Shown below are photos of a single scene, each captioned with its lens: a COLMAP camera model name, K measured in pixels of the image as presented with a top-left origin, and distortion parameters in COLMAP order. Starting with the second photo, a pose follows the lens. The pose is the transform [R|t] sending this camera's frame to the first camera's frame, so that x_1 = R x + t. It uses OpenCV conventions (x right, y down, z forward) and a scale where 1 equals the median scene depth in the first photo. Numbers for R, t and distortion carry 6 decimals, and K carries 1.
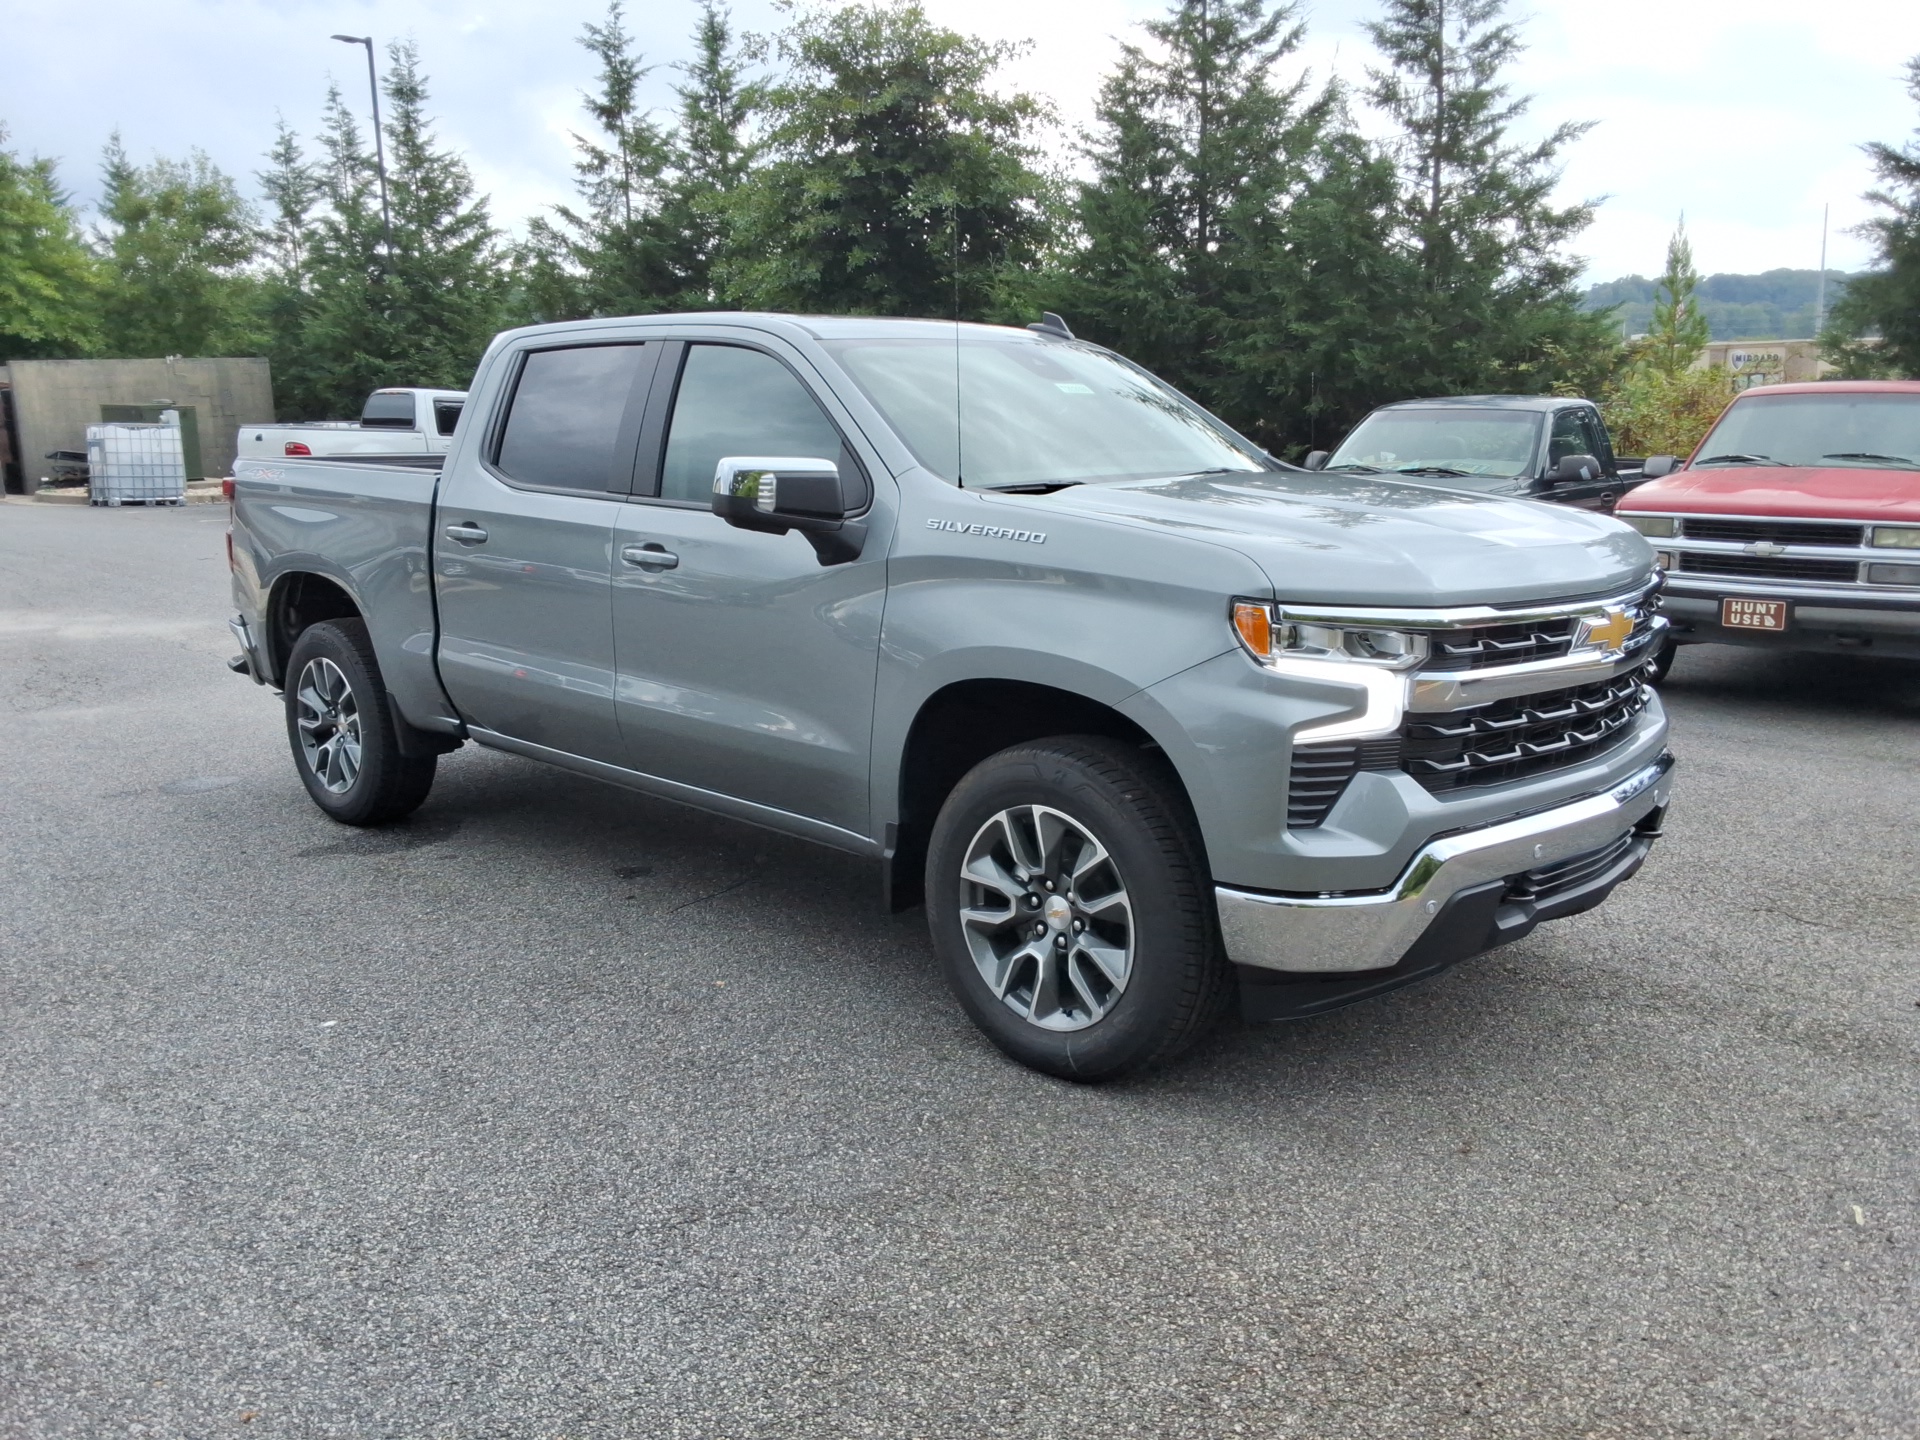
lens RADIAL K [[1552.2, 0, 973.3], [0, 1552.2, 717.4], [0, 0, 1]] dist [0.111706, -0.175003]
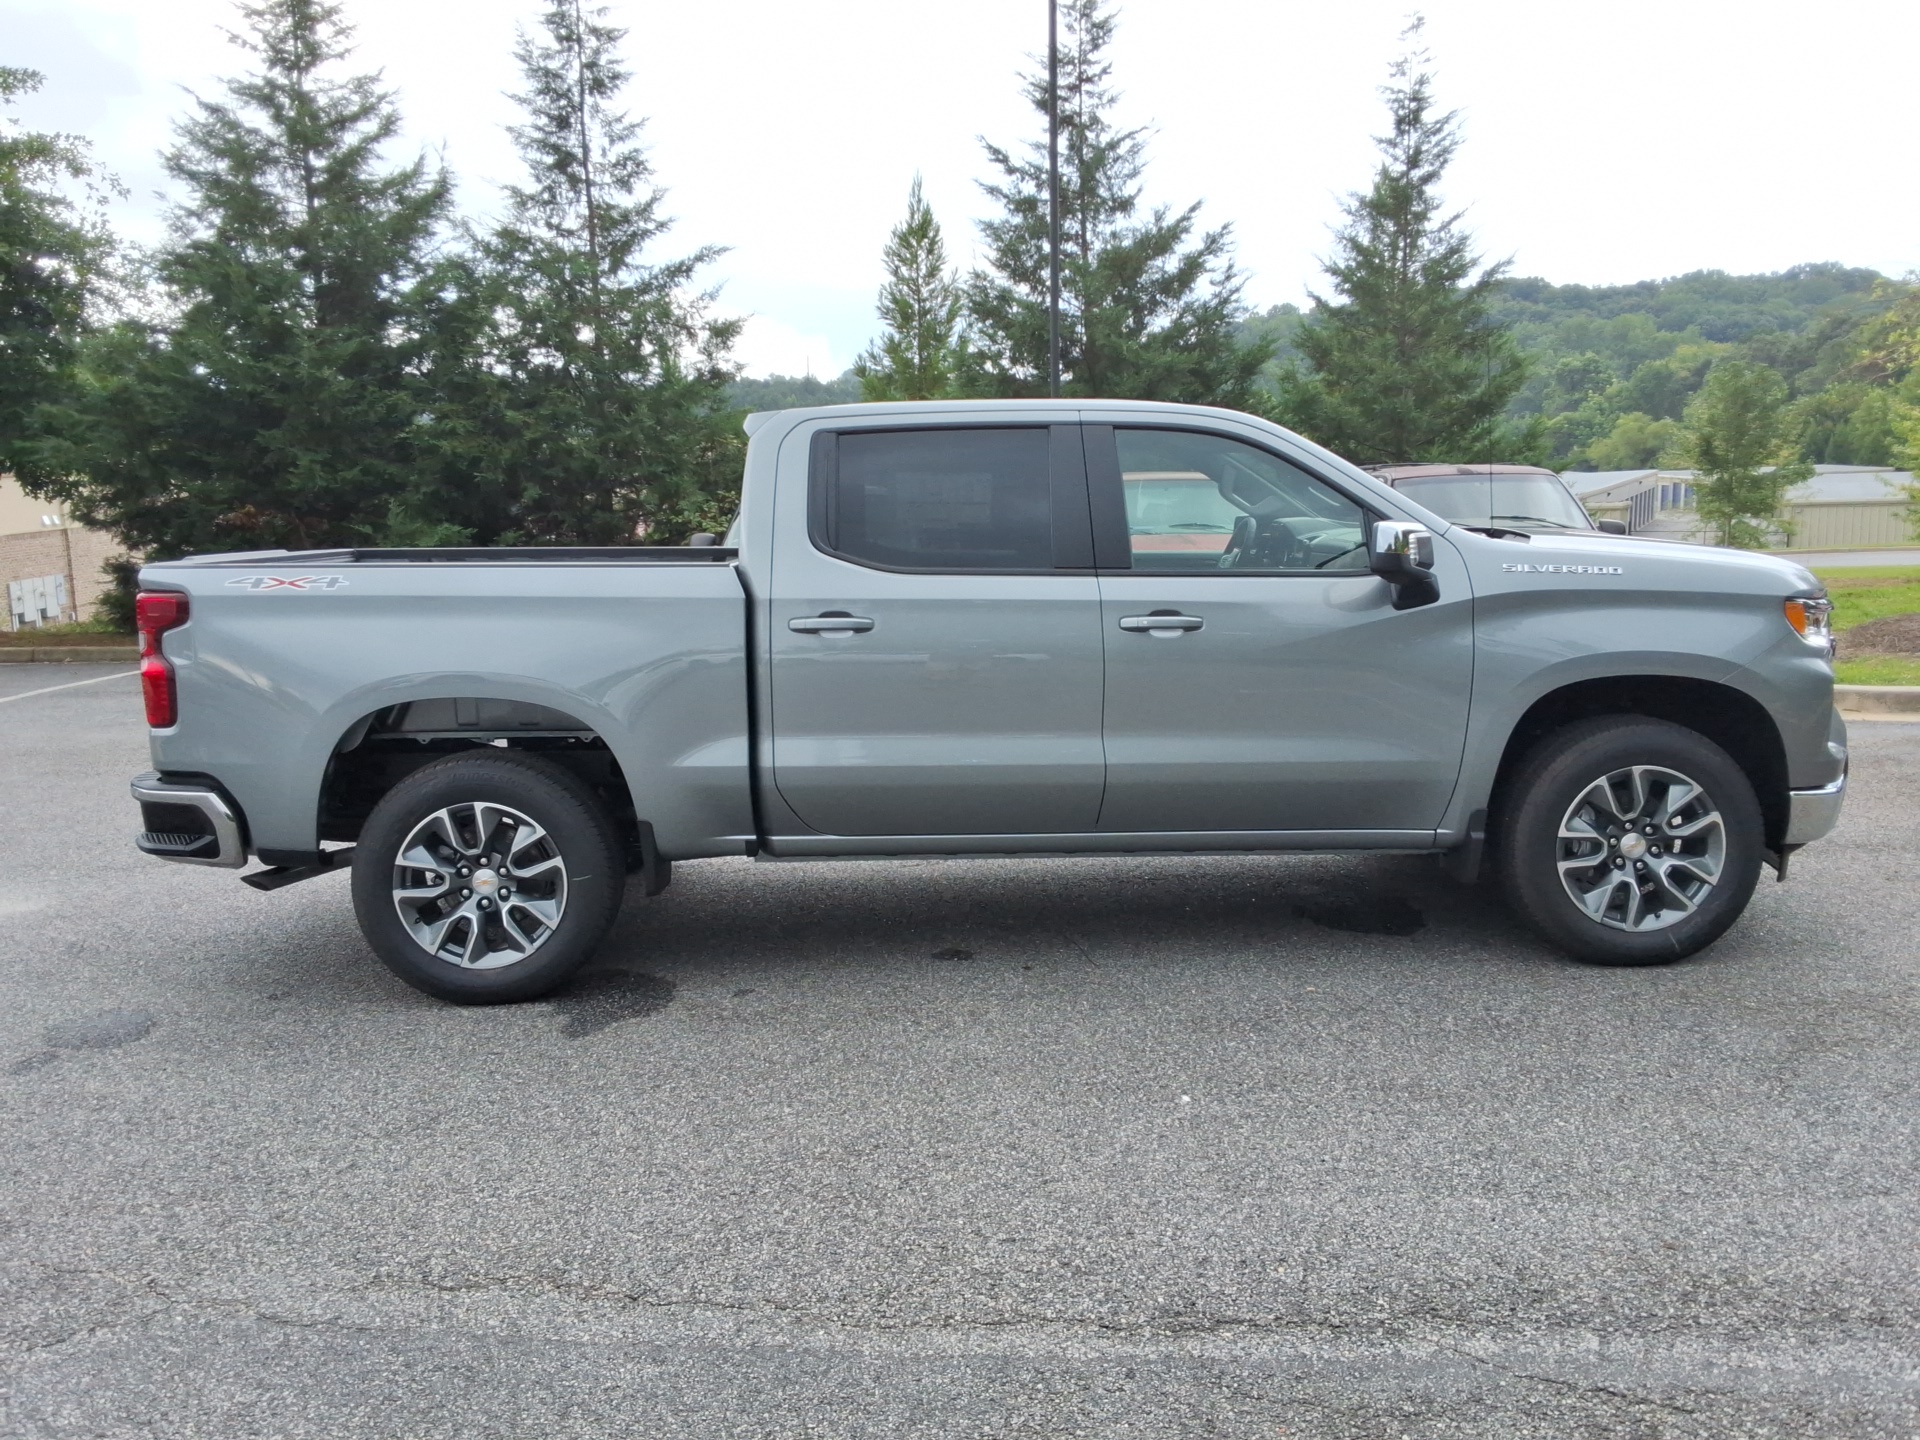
lens RADIAL K [[1552.2, 0, 969.1], [0, 1552.2, 721.4], [0, 0, 1]] dist [0.111706, -0.175003]
pose [[0.709251, -0.109408, 0.696415, -0.308445], [0.147297, 0.989078, 0.005375, -0.017461], [-0.689396, 0.098768, 0.717619, 0.097228]]
